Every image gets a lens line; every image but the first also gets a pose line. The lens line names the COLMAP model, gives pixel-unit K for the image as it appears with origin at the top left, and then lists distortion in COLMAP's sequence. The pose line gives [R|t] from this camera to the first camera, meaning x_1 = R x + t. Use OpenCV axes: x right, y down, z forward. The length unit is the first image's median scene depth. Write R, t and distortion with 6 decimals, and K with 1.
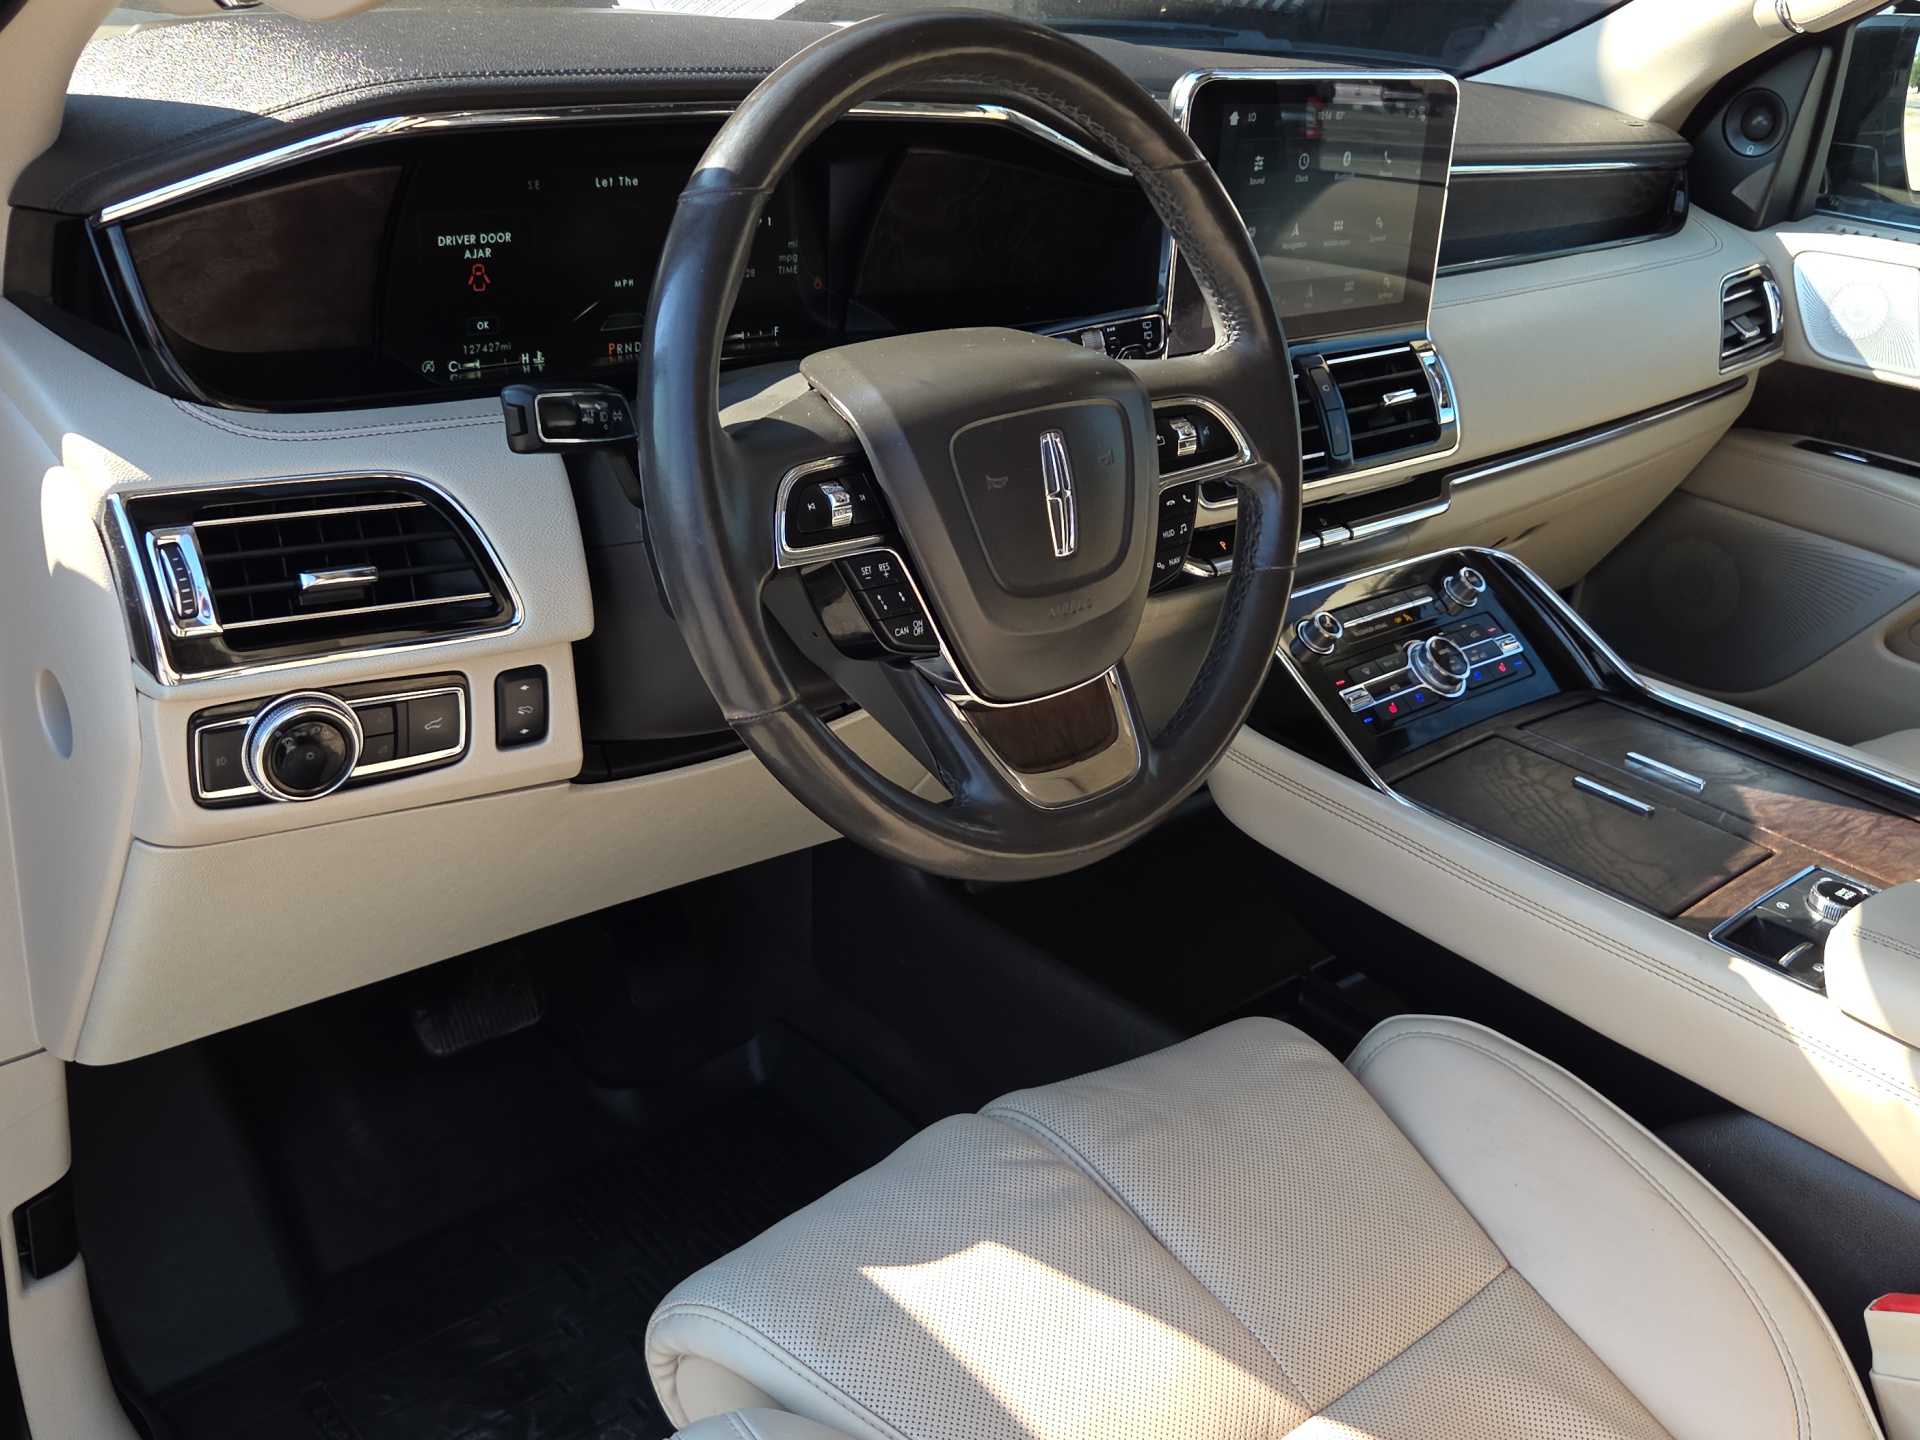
lens RADIAL K [[1849.2, 0, 960.0], [0, 1849.2, 720.0], [0, 0, 1]] dist [-0.010379, 0.011838]
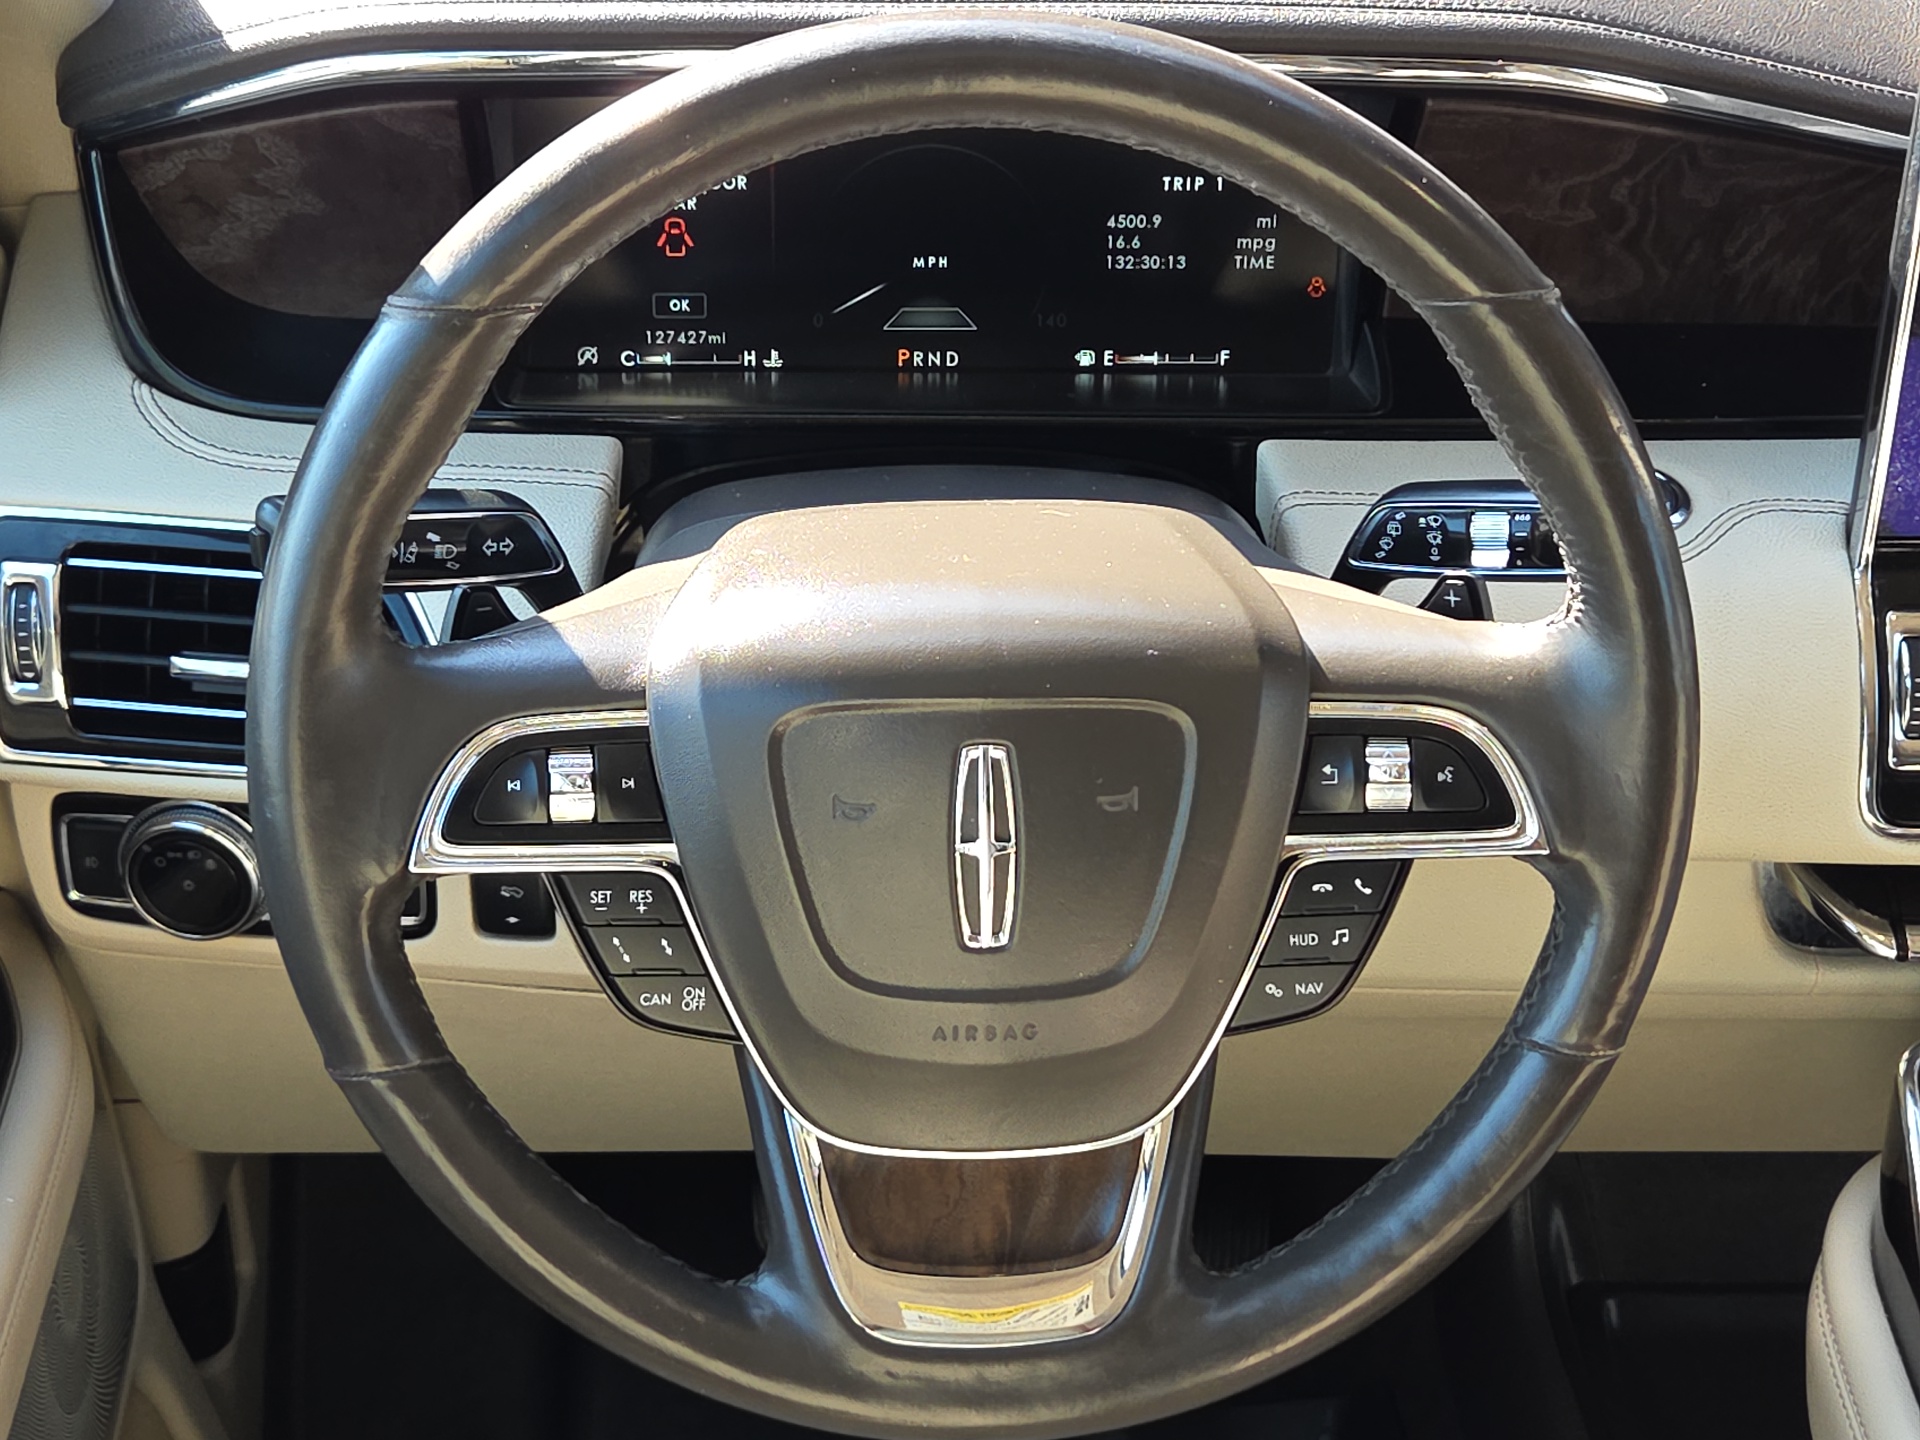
lens RADIAL K [[3133.5, 0, 991.1], [0, 3133.5, 669.4], [0, 0, 1]] dist [0.030843, -0.113233]
pose [[0.769355, 0.251408, -0.587271, 0.530557], [-0.221609, 0.967251, 0.123756, -0.254419], [0.599152, 0.034932, 0.799873, 0.170700]]
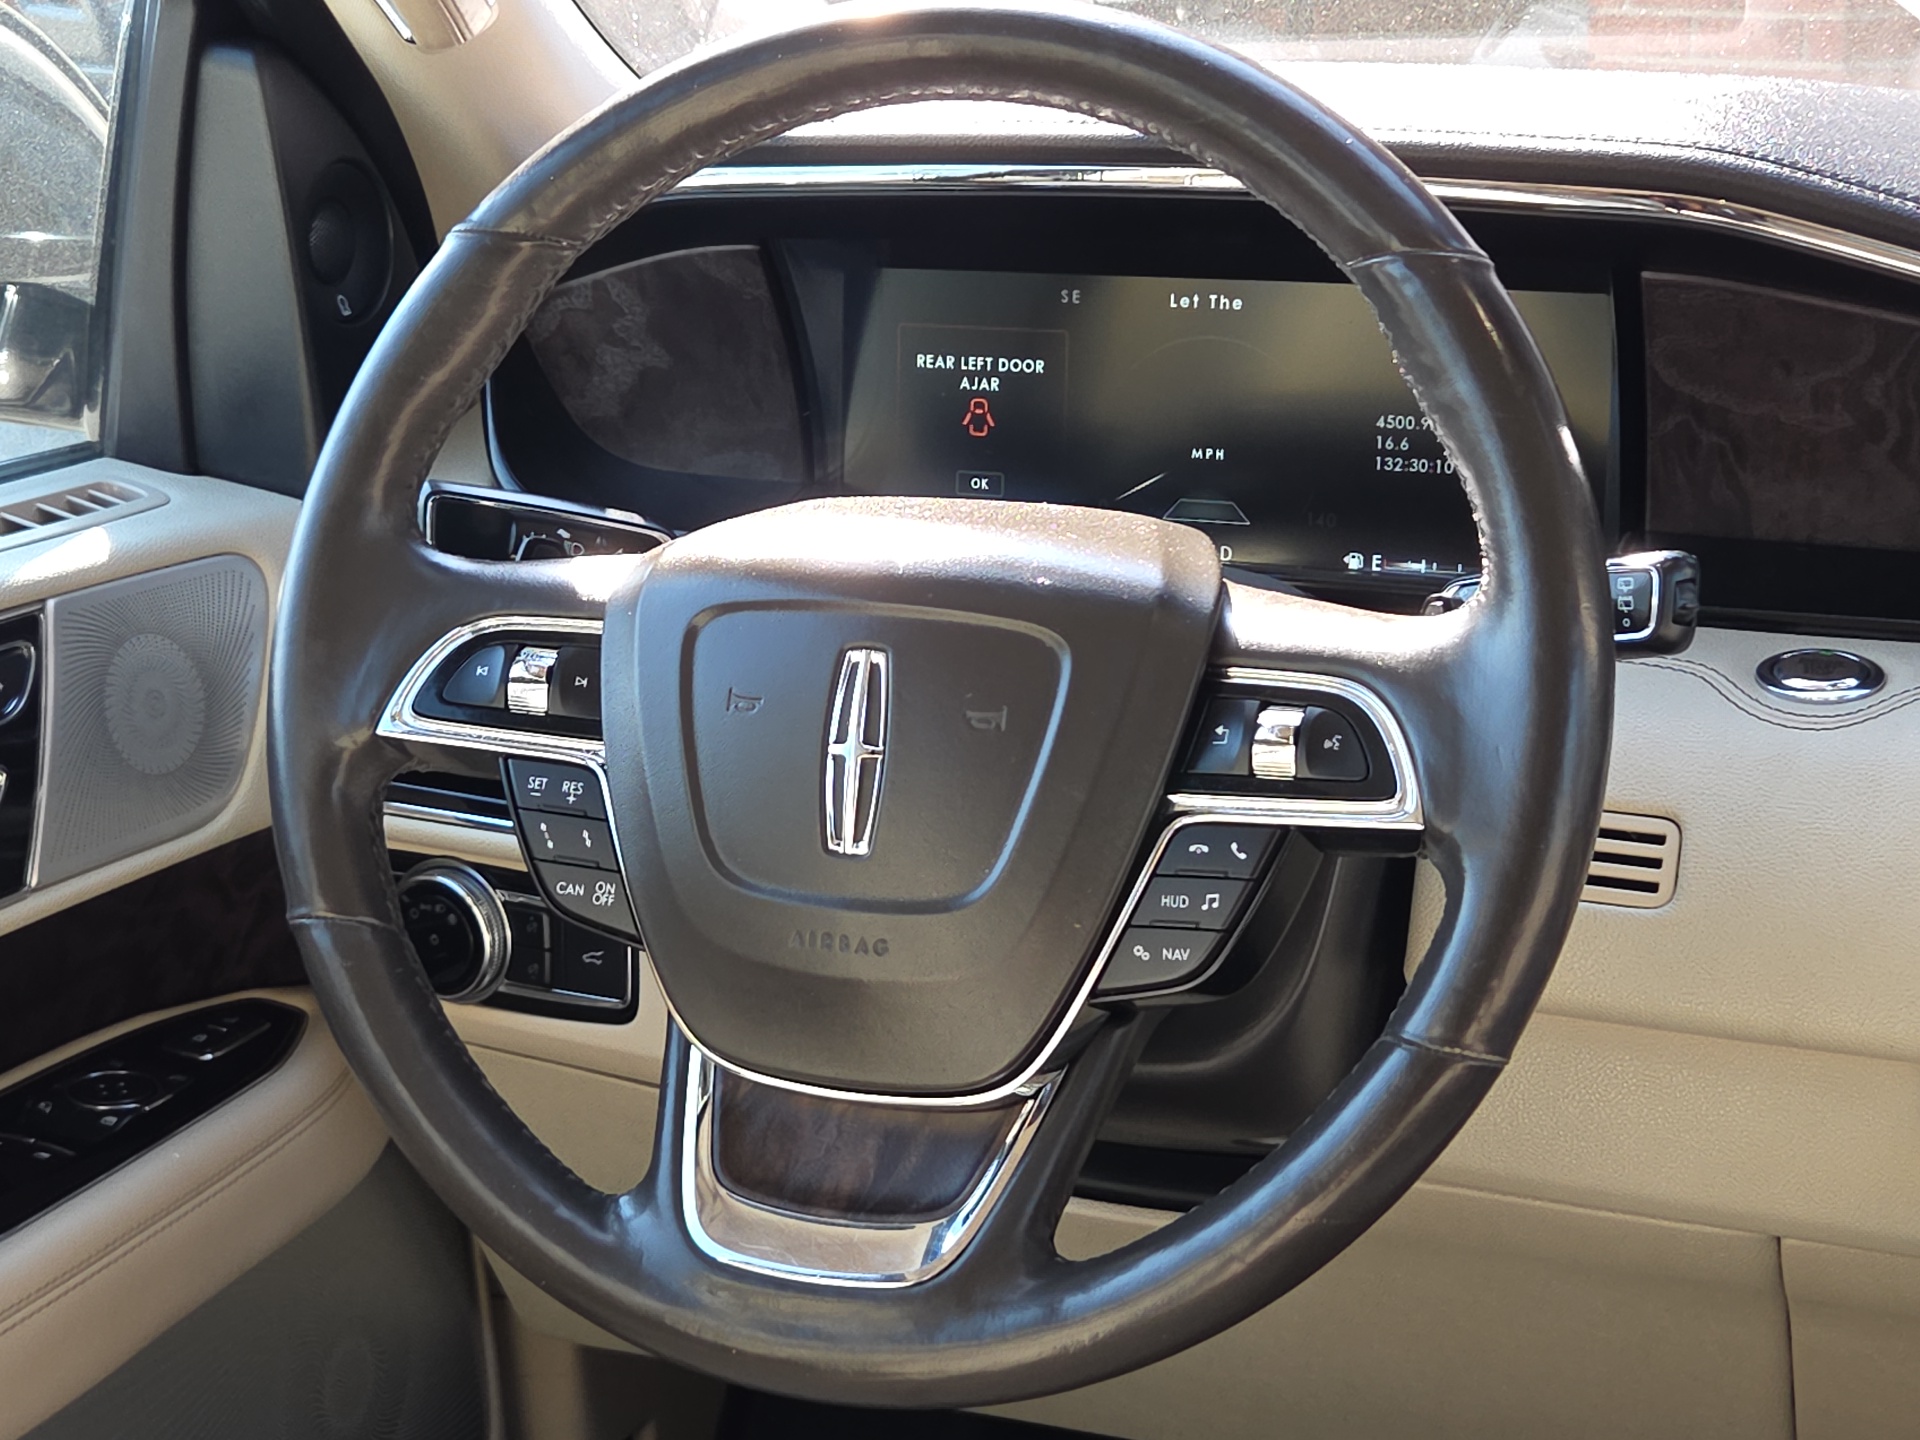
lens RADIAL K [[3133.5, 0, 991.1], [0, 3133.5, 669.4], [0, 0, 1]] dist [0.030843, -0.113233]
pose [[0.459276, 0.123803, -0.879624, 0.815598], [-0.326833, 0.944328, -0.037739, -0.104027], [0.825982, 0.304823, 0.474170, 0.463138]]
